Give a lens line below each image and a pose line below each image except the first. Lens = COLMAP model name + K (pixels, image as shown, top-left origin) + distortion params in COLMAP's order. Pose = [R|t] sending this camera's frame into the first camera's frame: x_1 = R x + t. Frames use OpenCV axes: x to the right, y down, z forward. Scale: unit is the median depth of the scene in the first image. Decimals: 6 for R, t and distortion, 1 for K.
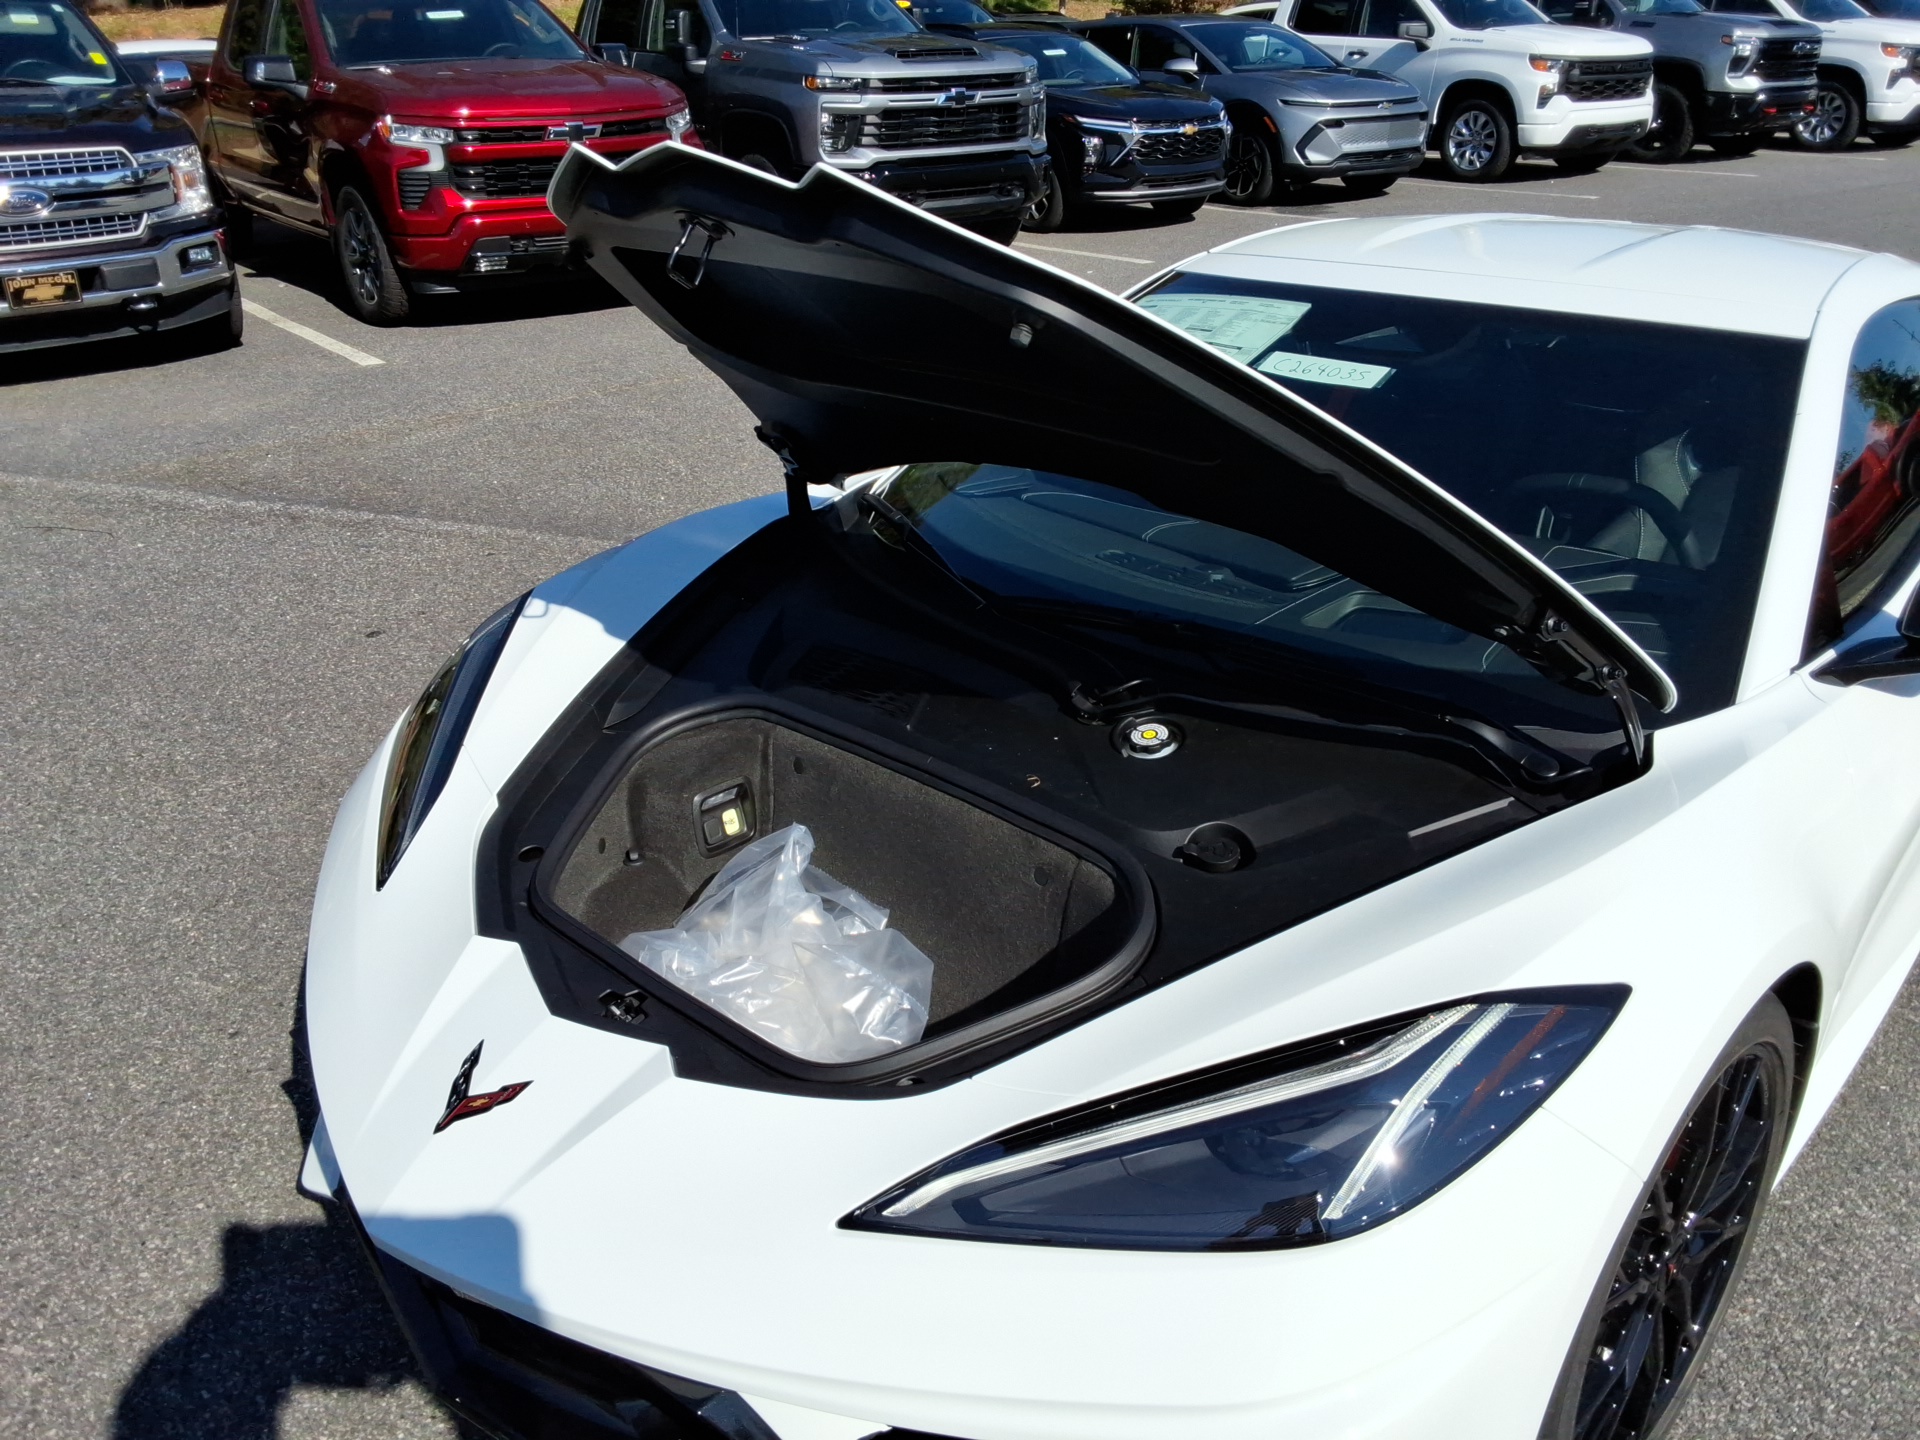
lens RADIAL K [[1533.8, 0, 980.6], [0, 1533.8, 715.3], [0, 0, 1]] dist [0.095508, -0.147329]
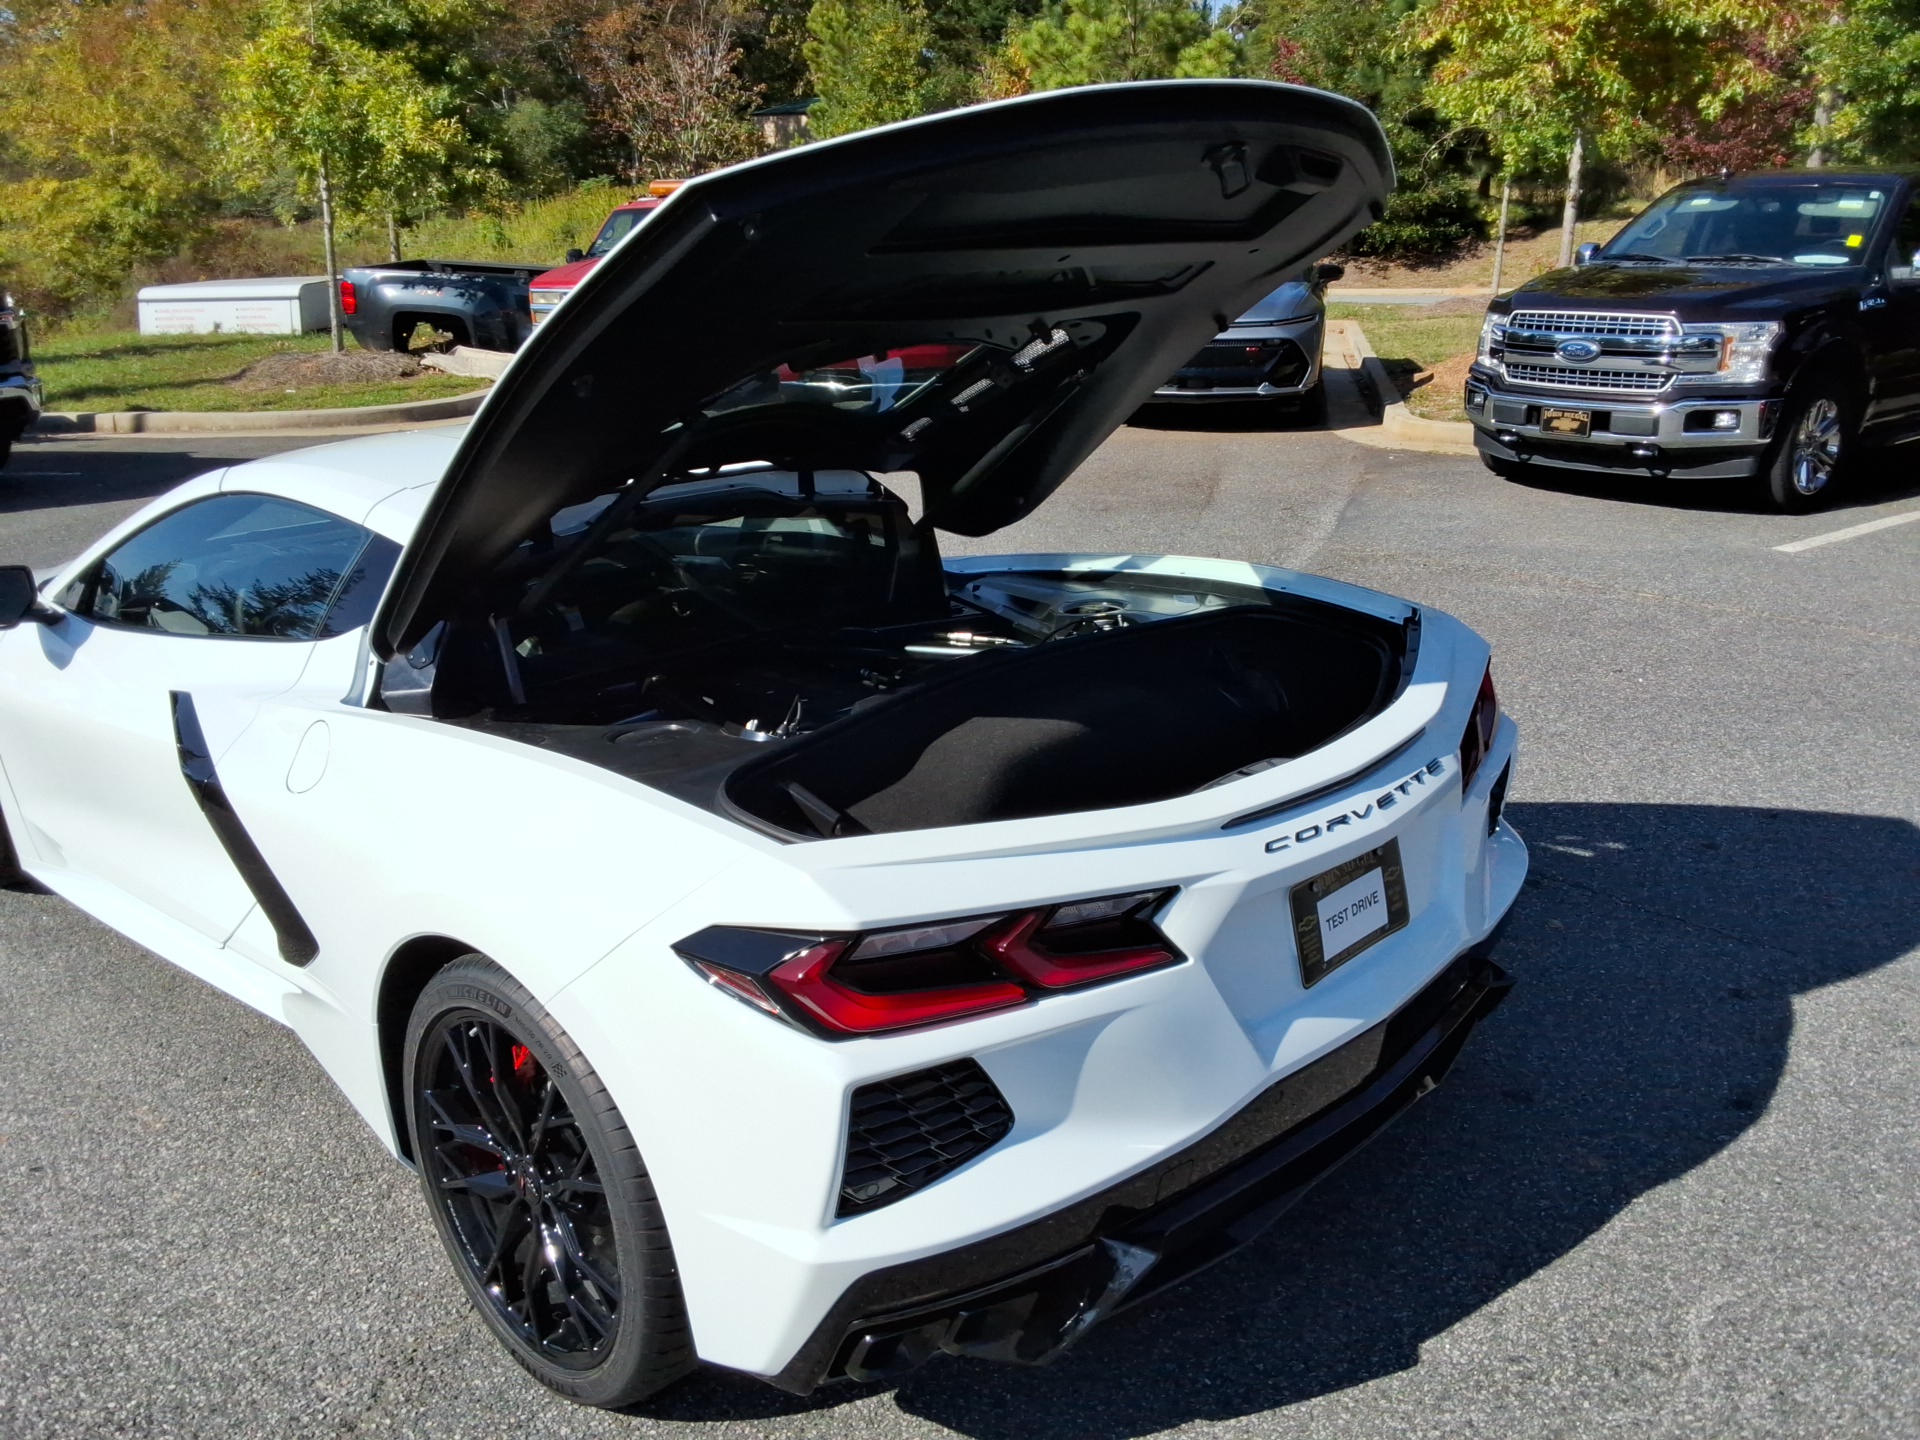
lens RADIAL K [[1533.8, 0, 970.7], [0, 1533.8, 701.8], [0, 0, 1]] dist [0.095508, -0.147329]
pose [[0.014916, 0.310746, -0.950376, 0.539618], [-0.398571, 0.873552, 0.279371, -0.200878], [0.917016, 0.374625, 0.136884, 0.408522]]
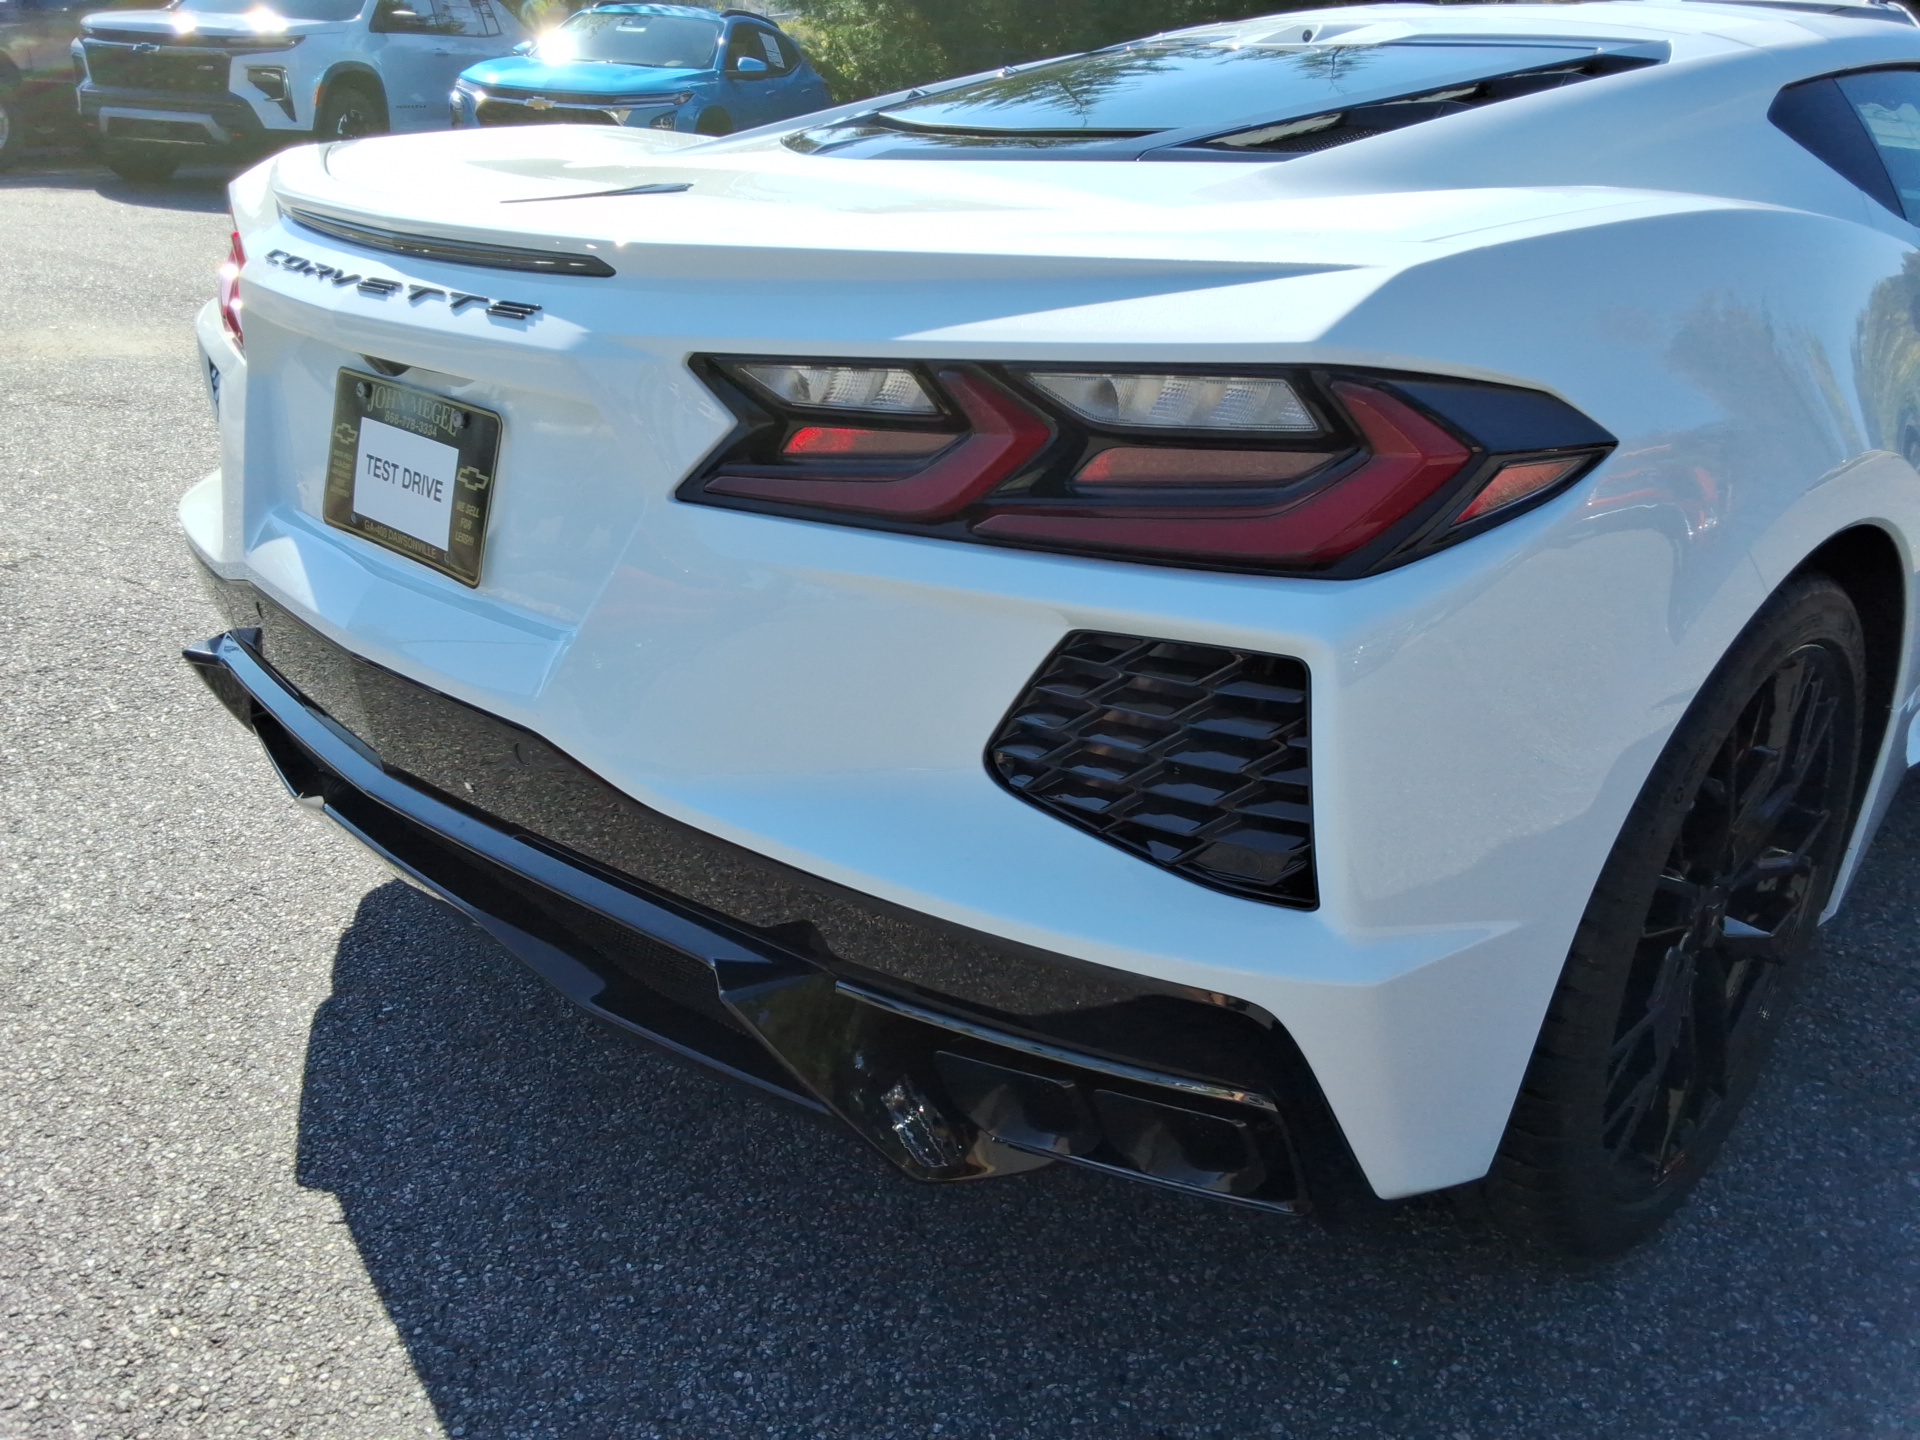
lens RADIAL K [[1533.8, 0, 984.8], [0, 1533.8, 709.2], [0, 0, 1]] dist [0.095508, -0.147329]
pose [[-0.999630, -0.023647, -0.013471, 0.240802], [-0.026256, 0.707735, 0.705990, -0.220651], [-0.007160, 0.706083, -0.708093, 0.649999]]
